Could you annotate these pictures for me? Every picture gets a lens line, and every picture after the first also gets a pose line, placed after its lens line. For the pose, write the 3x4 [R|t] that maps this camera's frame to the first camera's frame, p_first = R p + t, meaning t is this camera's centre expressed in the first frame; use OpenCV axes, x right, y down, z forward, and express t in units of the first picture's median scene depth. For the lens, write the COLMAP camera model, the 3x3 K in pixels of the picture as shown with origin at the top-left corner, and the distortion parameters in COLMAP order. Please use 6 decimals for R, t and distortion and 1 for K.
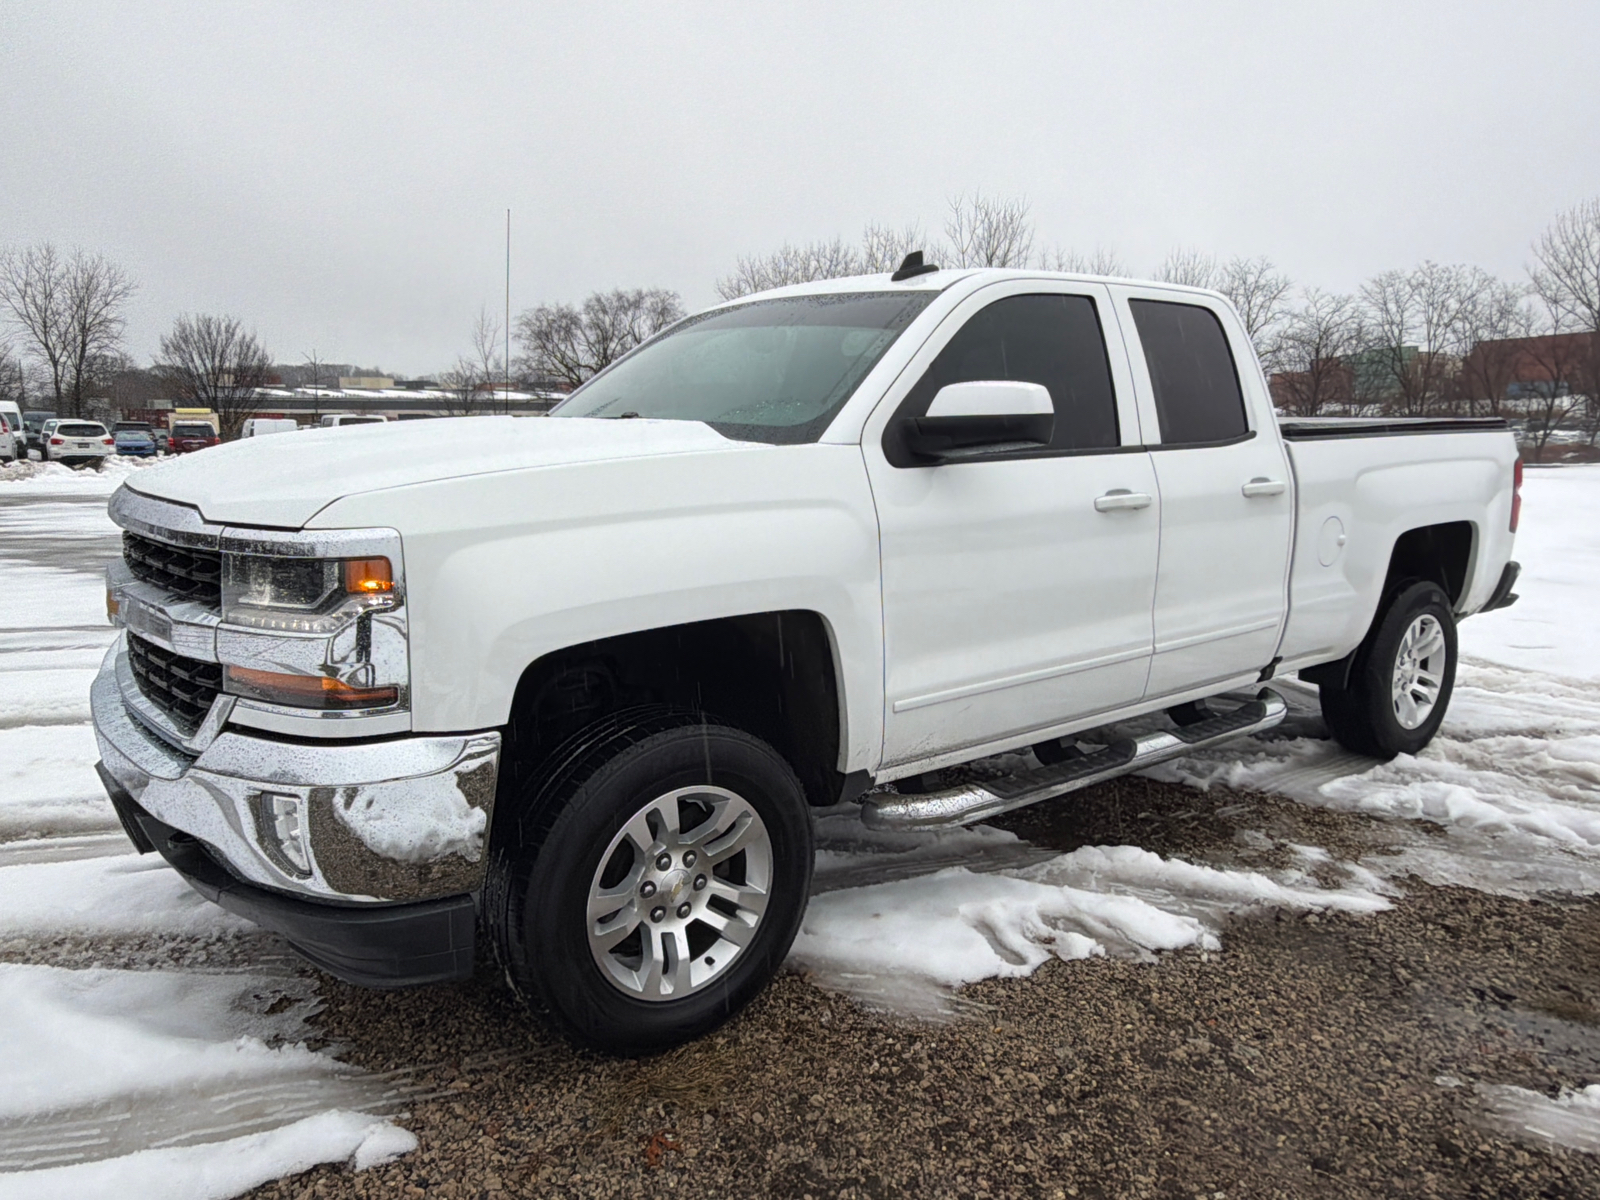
lens RADIAL K [[1108.7, 0, 799.7], [0, 1108.7, 634.2], [0, 0, 1]] dist [-0.004689, -0.001659]
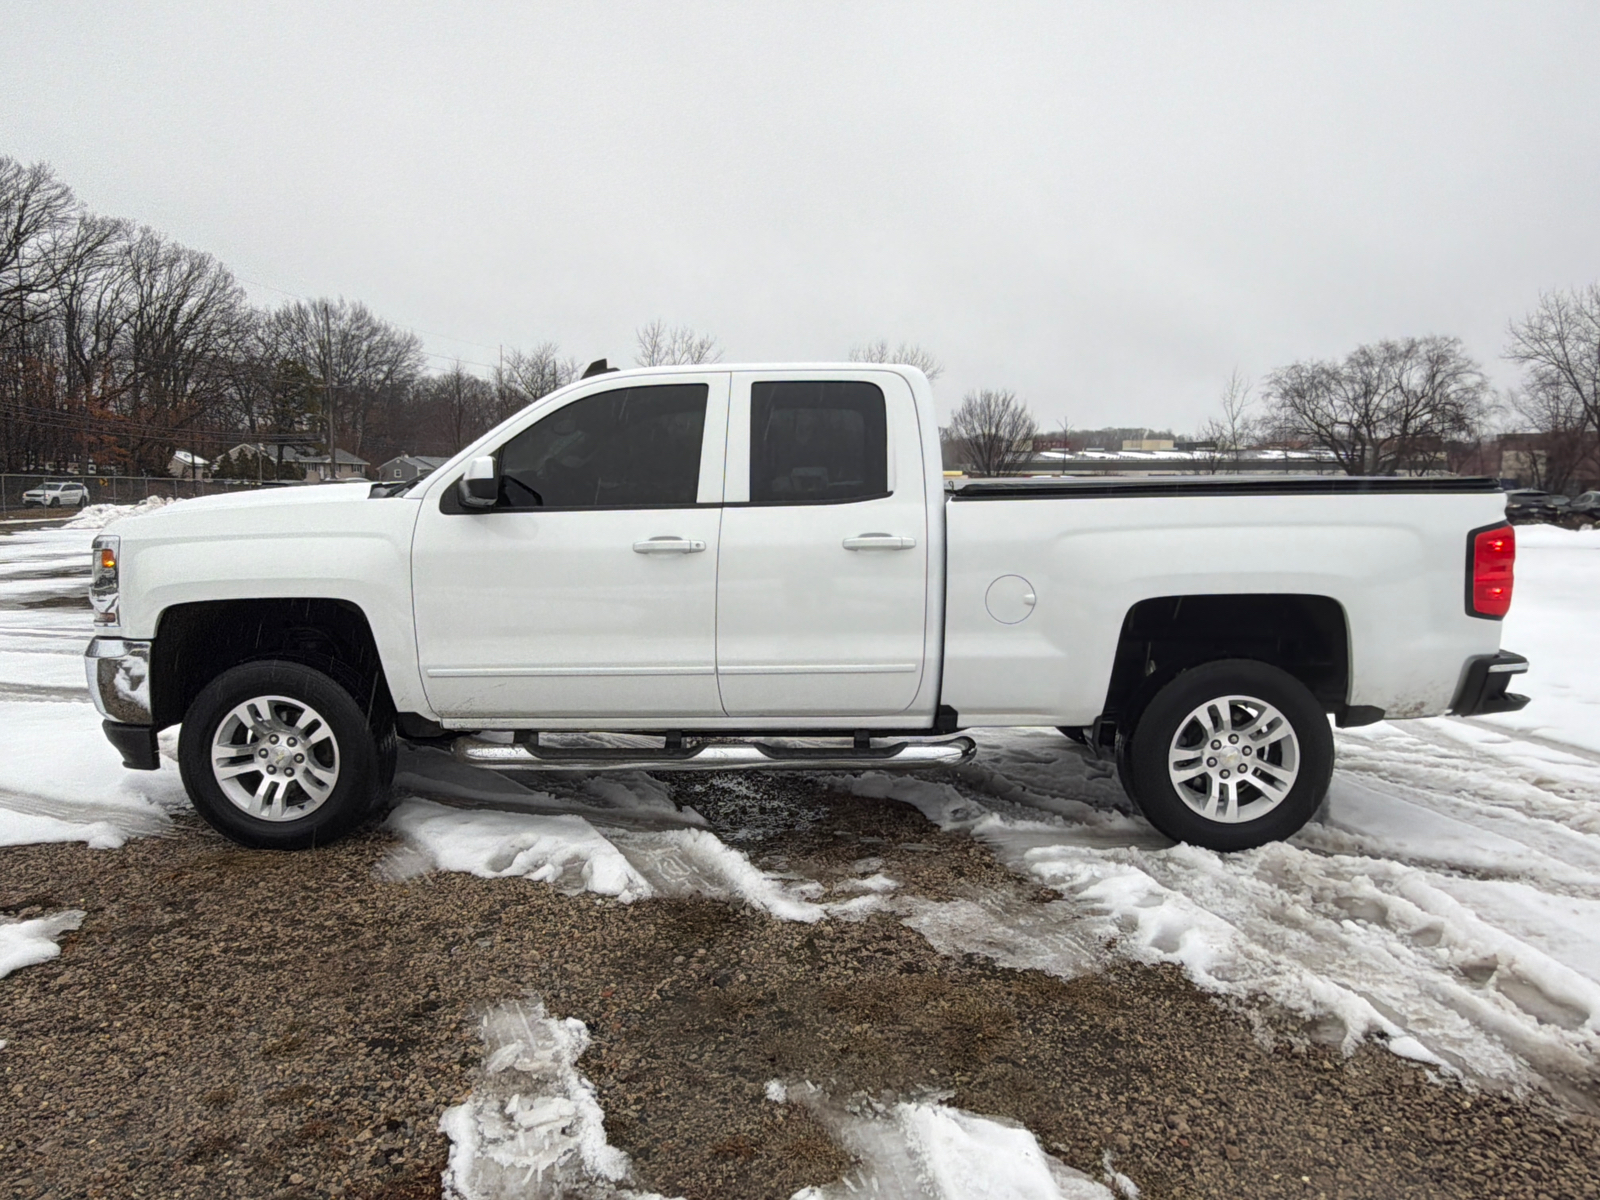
lens RADIAL K [[1087.6, 0, 798.0], [0, 1087.6, 644.0], [0, 0, 1]] dist [-0.010152, 0.003045]
pose [[0.780108, 0.088270, -0.619386, 1.025517], [-0.113748, 0.993508, -0.001677, -0.020947], [0.615217, 0.071763, 0.785085, 0.111745]]
